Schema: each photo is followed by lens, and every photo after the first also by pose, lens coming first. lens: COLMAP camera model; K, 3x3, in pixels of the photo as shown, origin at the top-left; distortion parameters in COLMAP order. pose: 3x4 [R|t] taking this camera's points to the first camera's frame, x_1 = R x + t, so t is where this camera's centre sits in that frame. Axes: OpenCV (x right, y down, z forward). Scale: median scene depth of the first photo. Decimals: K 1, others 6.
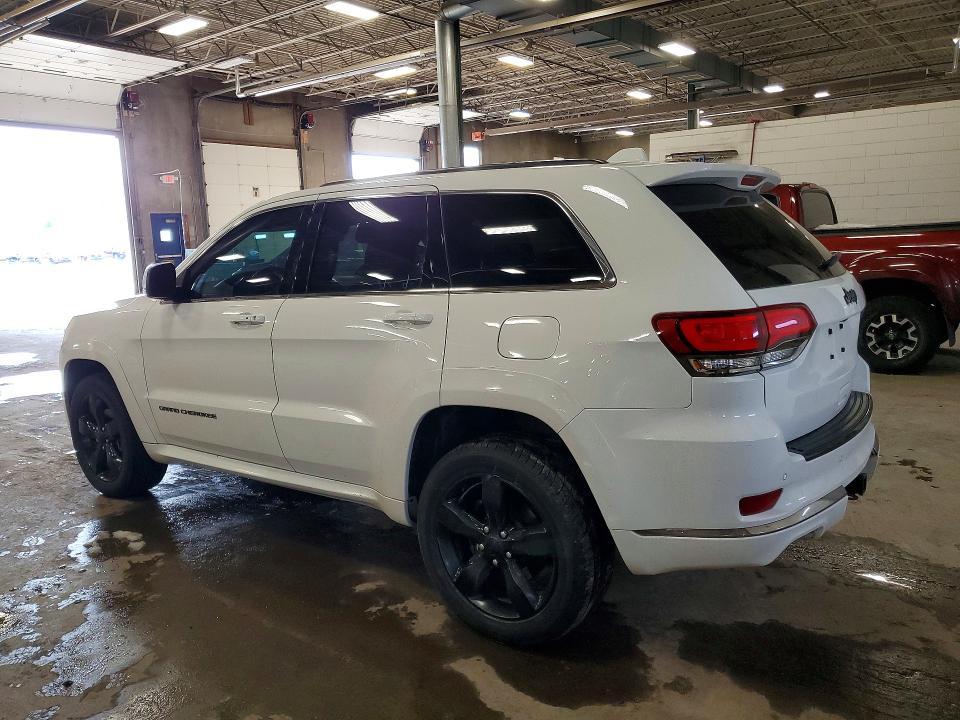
lens RADIAL K [[720.3, 0, 480.0], [0, 720.3, 360.0], [0, 0, 1]] dist [-0.018612, -0.002004]
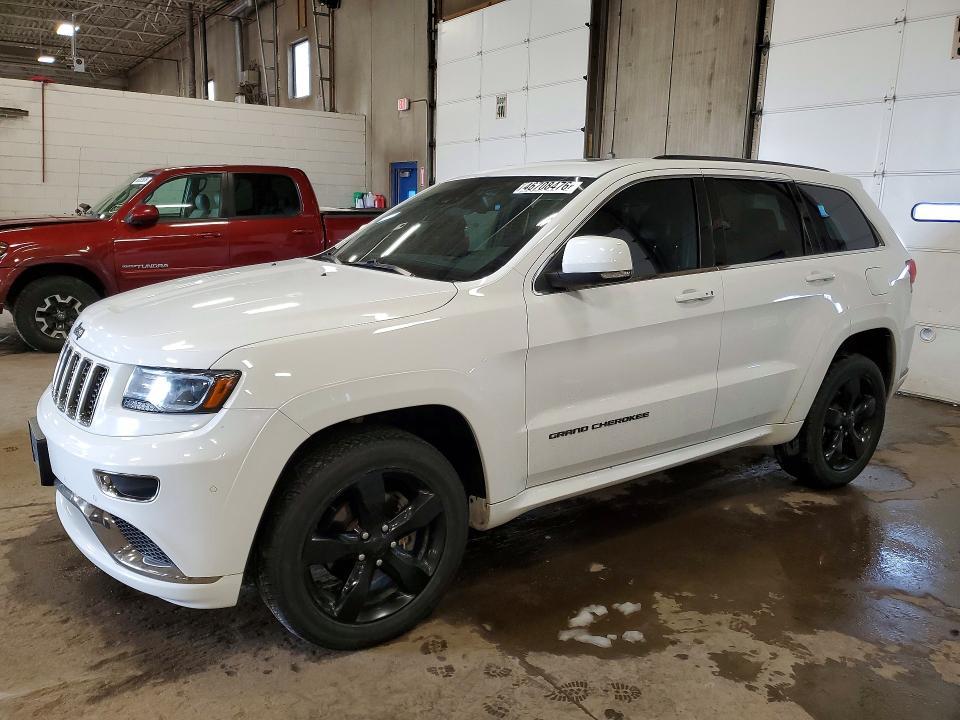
lens RADIAL K [[720.3, 0, 480.0], [0, 720.3, 360.0], [0, 0, 1]] dist [-0.018612, -0.002004]
pose [[0.343018, -0.148997, 0.927437, -1.146442], [0.123667, 0.985909, 0.112652, -0.100486], [-0.931153, 0.076051, 0.356611, 0.816624]]
